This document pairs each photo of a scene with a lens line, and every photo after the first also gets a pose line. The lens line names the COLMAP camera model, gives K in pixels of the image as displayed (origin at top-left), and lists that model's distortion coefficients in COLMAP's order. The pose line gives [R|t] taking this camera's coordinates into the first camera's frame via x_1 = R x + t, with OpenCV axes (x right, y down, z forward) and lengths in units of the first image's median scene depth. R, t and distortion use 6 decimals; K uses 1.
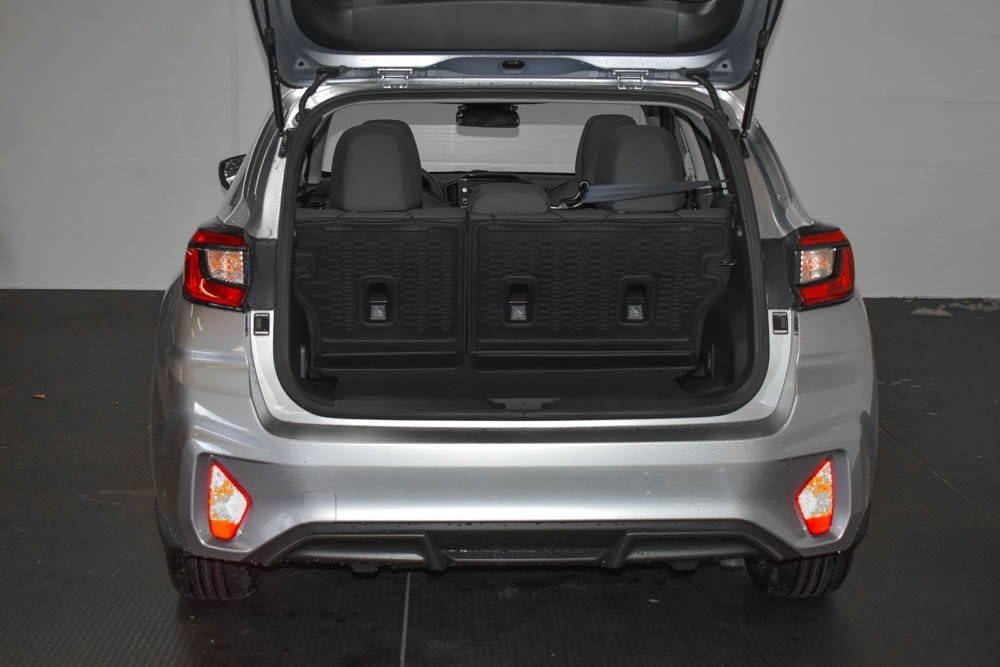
lens RADIAL K [[1474.5, 0, 500.0], [0, 1474.5, 333.5], [0, 0, 1]] dist [-0.000474, 0.027650]
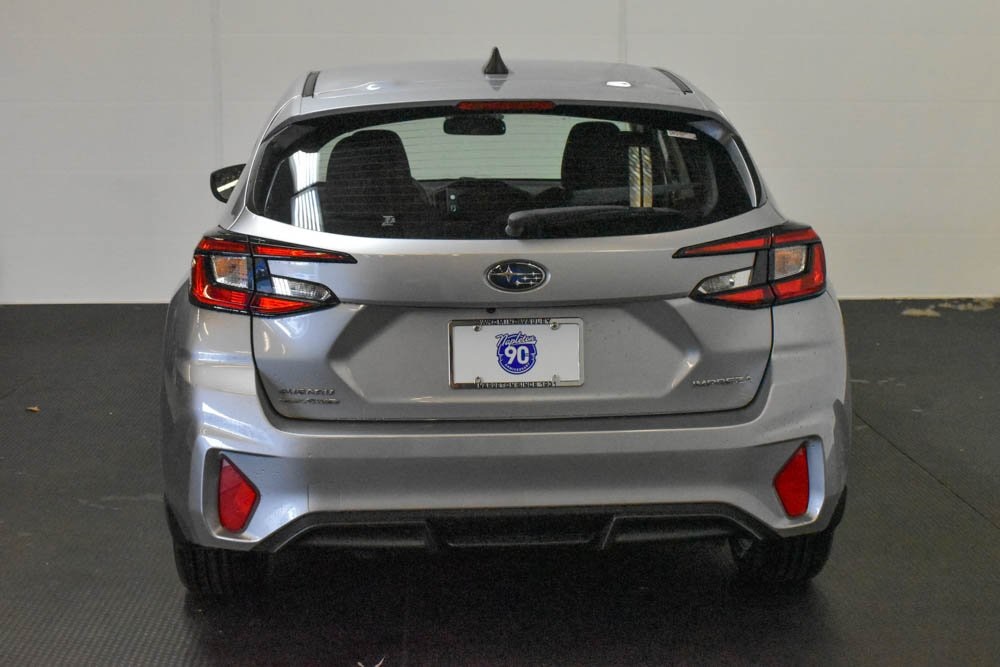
lens RADIAL K [[1580.7, 0, 500.0], [0, 1580.7, 333.5], [0, 0, 1]] dist [-0.000992, 0.010666]
pose [[0.999831, -0.016181, 0.008707, -0.003516], [0.016286, 0.999794, -0.012078, 0.014457], [-0.008510, 0.012218, 0.999889, -0.123785]]
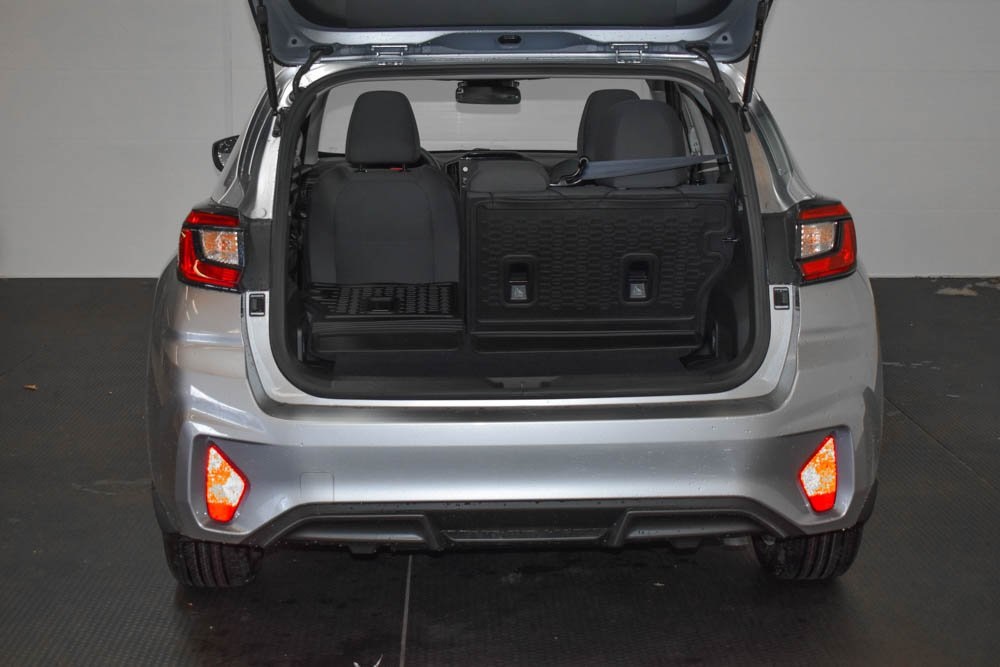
lens RADIAL K [[1586.1, 0, 500.0], [0, 1586.1, 333.5], [0, 0, 1]] dist [0.009880, -0.043944]
pose [[0.999889, -0.010440, -0.010662, 0.011982], [0.010485, 0.999936, 0.004148, 0.009433], [0.010618, -0.004260, 0.999935, -0.060861]]
